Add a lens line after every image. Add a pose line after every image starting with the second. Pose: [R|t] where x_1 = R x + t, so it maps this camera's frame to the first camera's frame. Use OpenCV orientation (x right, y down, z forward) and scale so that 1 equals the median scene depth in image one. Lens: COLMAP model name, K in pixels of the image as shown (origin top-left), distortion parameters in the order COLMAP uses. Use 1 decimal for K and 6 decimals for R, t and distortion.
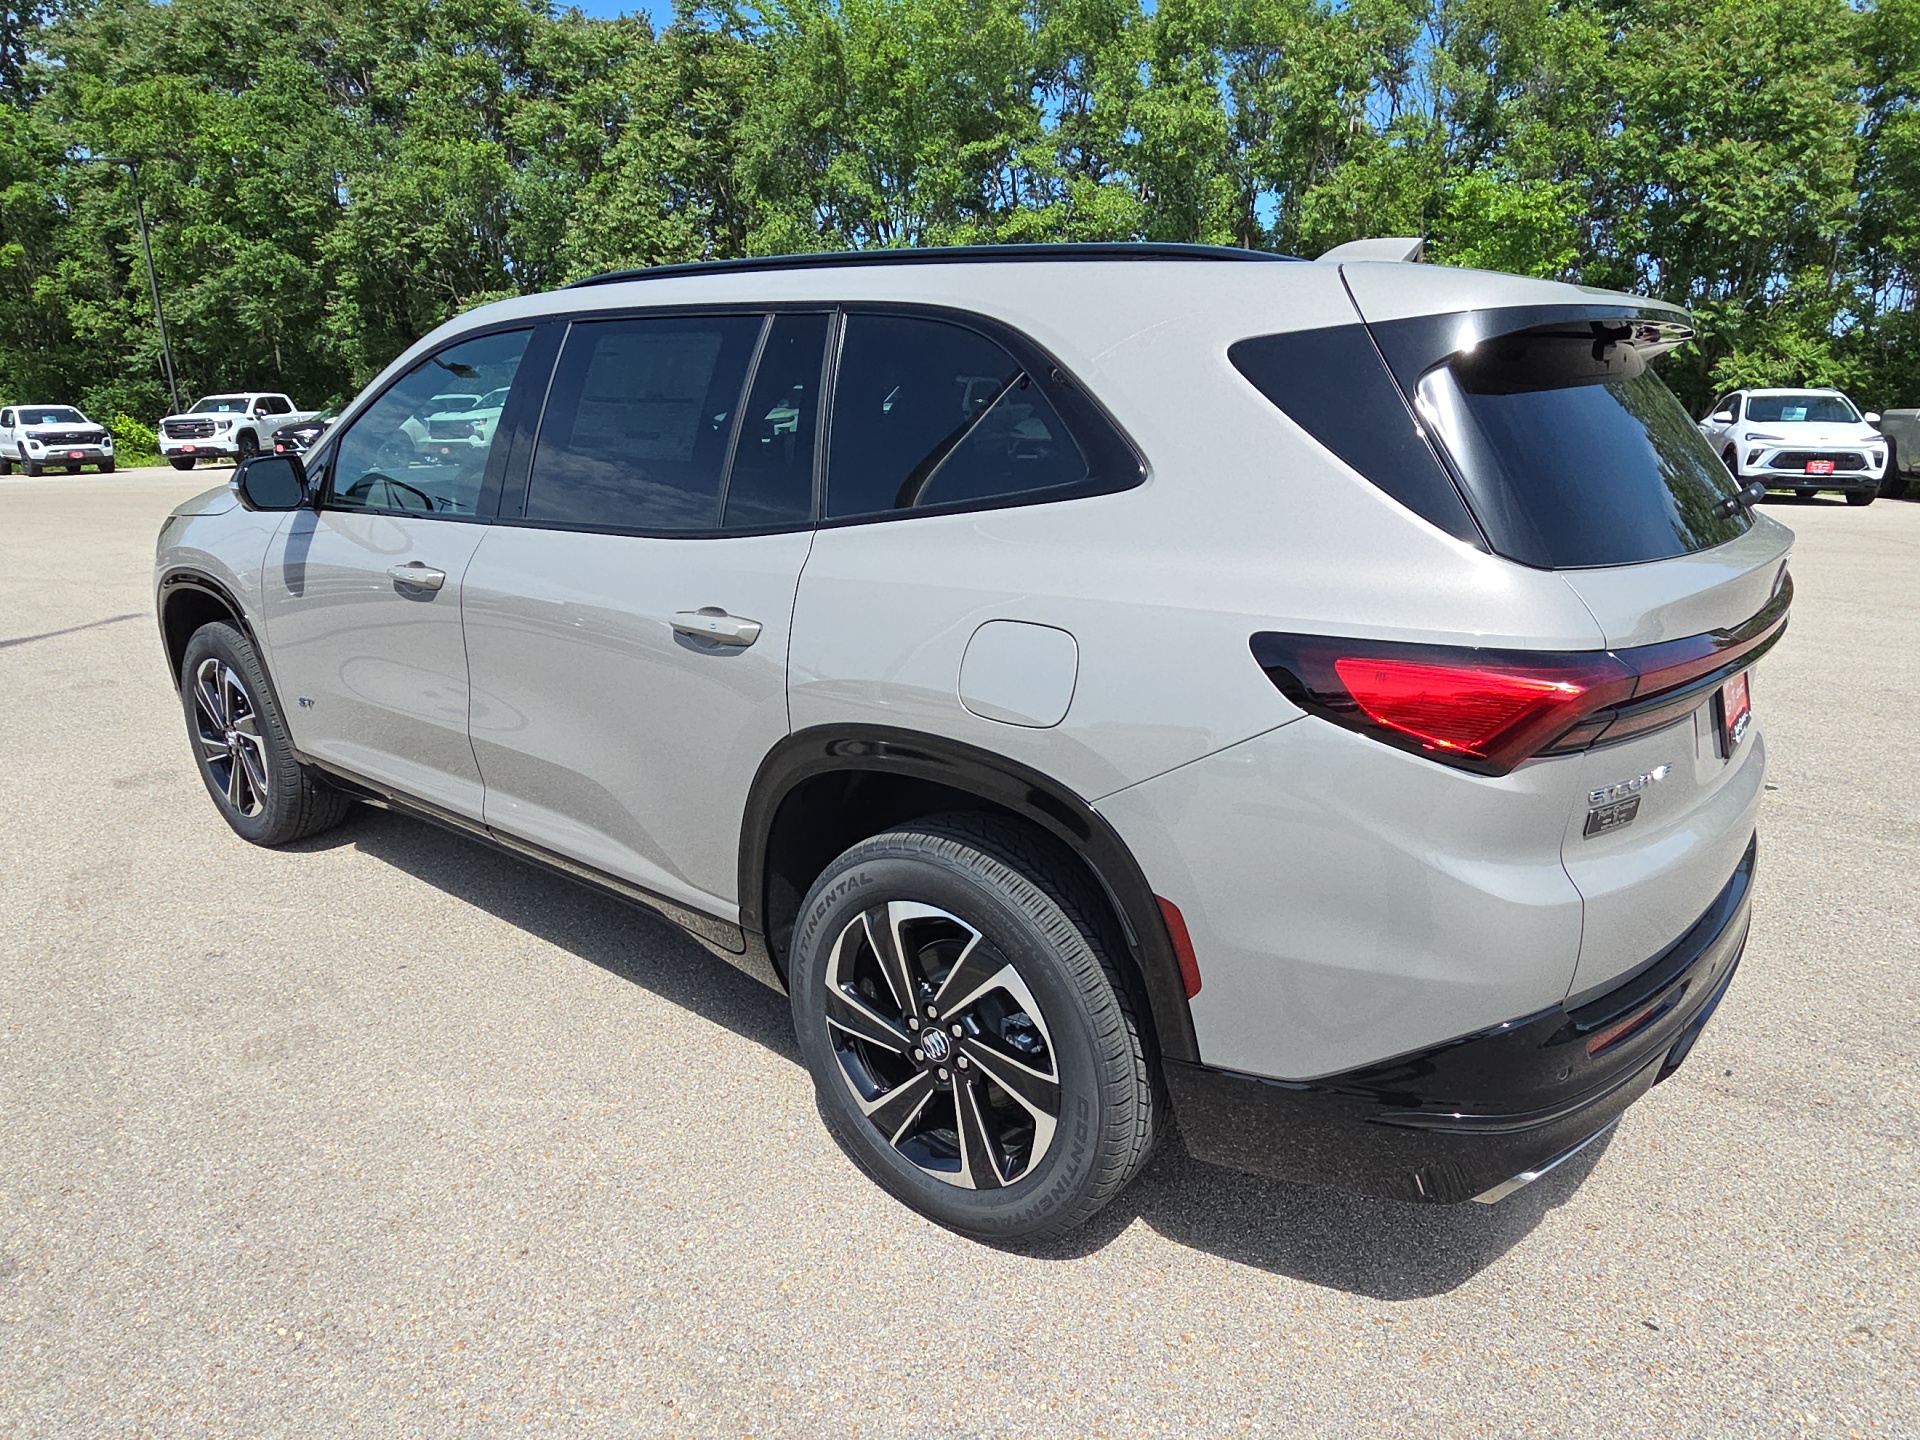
lens RADIAL K [[1239.7, 0, 960.5], [0, 1239.7, 764.9], [0, 0, 1]] dist [0.001144, -0.002034]
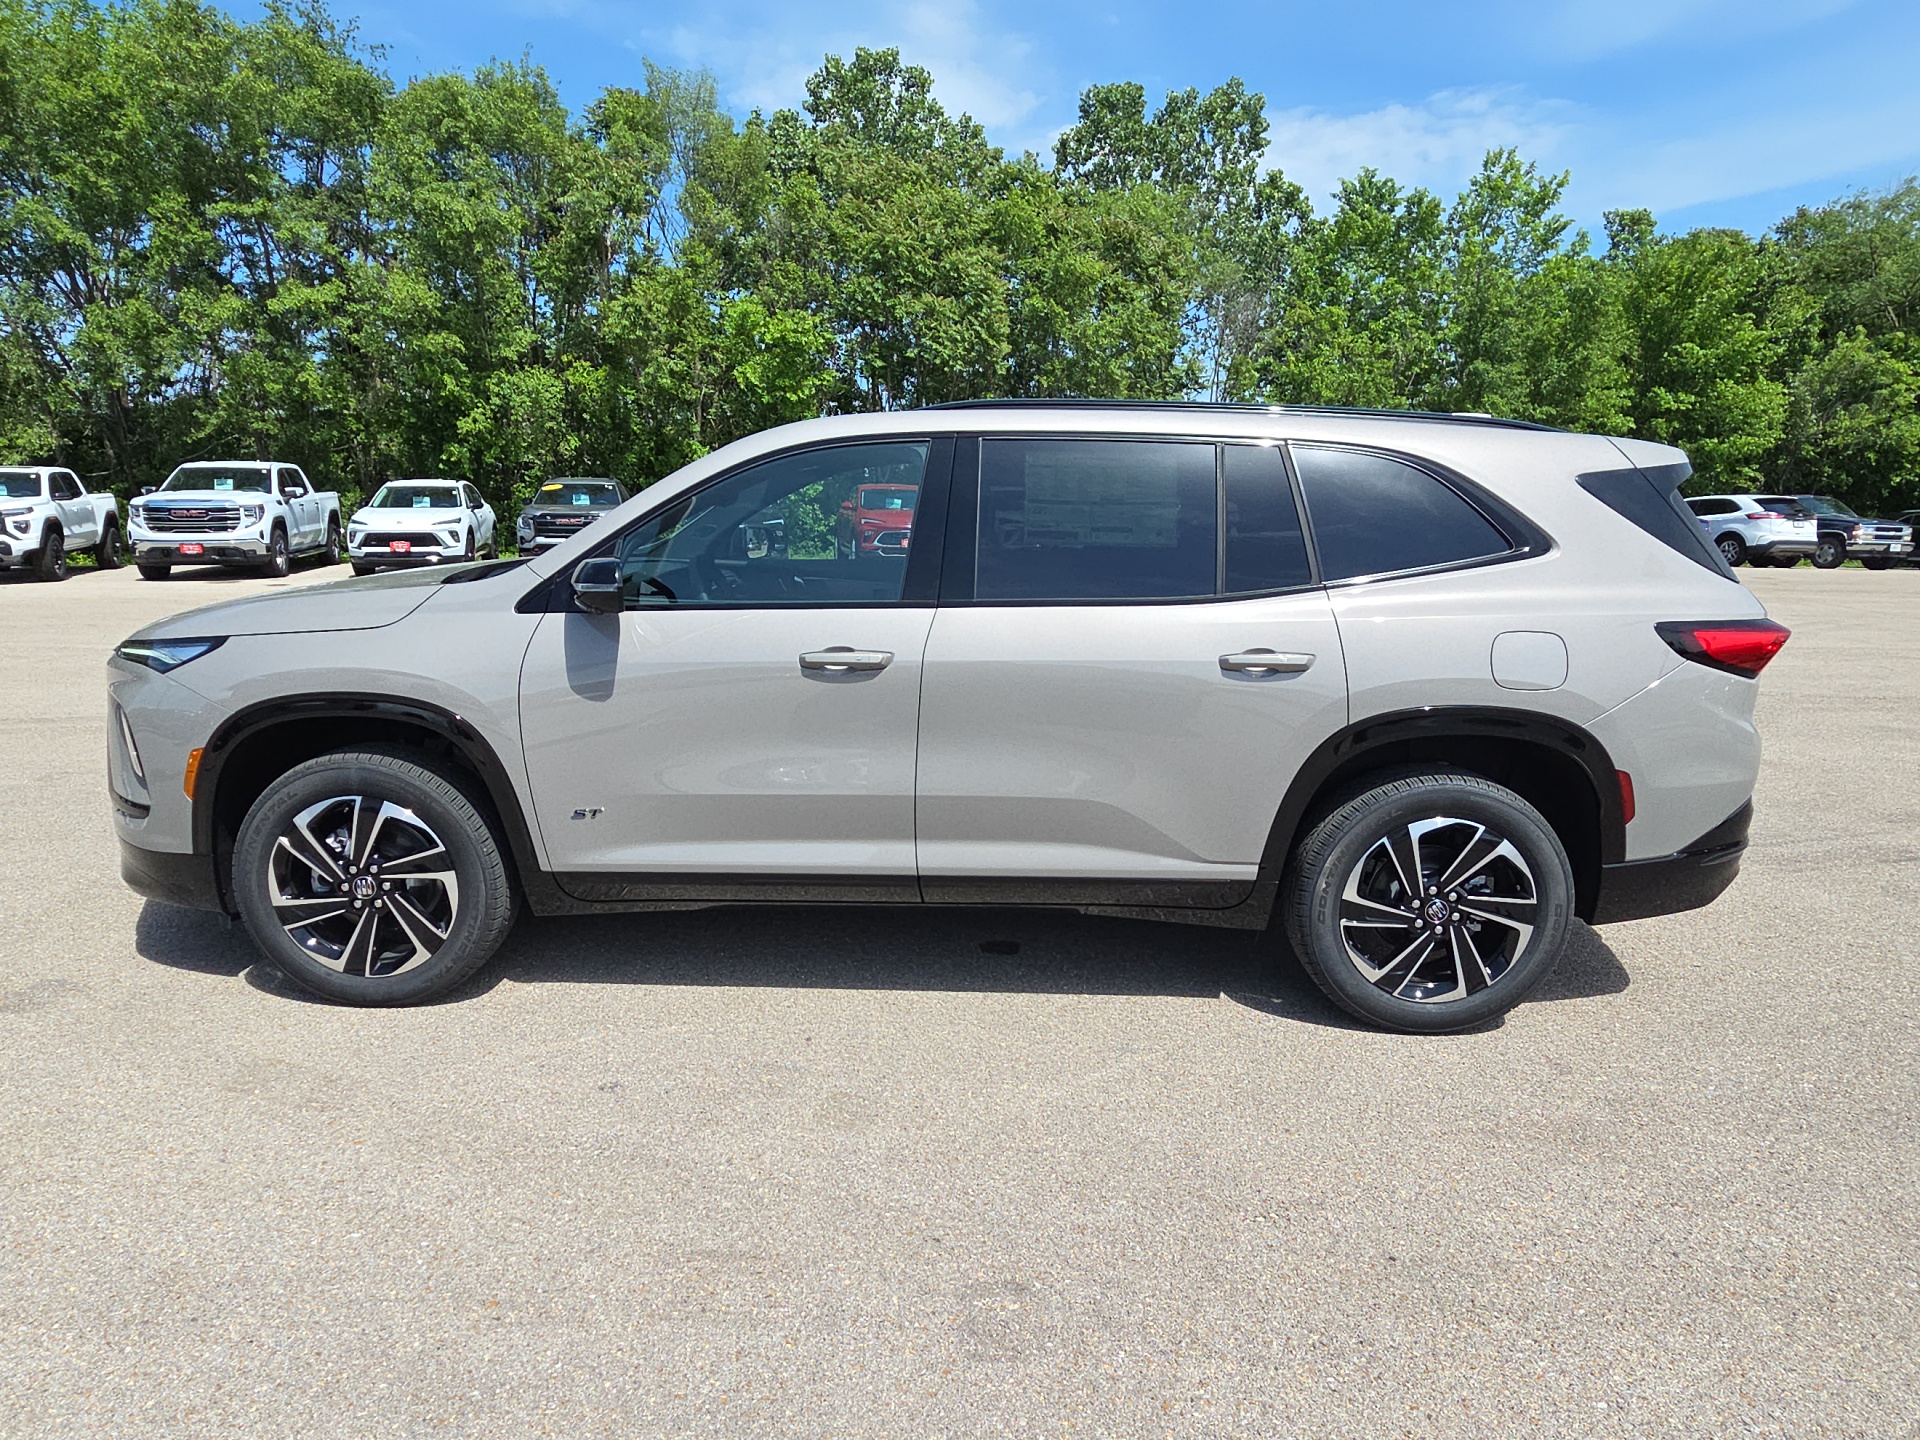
lens RADIAL K [[1211.1, 0, 995.6], [0, 1211.1, 755.1], [0, 0, 1]] dist [0.011696, -0.002395]
pose [[0.772009, -0.131596, 0.621840, -0.769396], [0.173935, 0.984728, -0.007546, -0.029443], [-0.611351, 0.113985, 0.783108, 0.068449]]
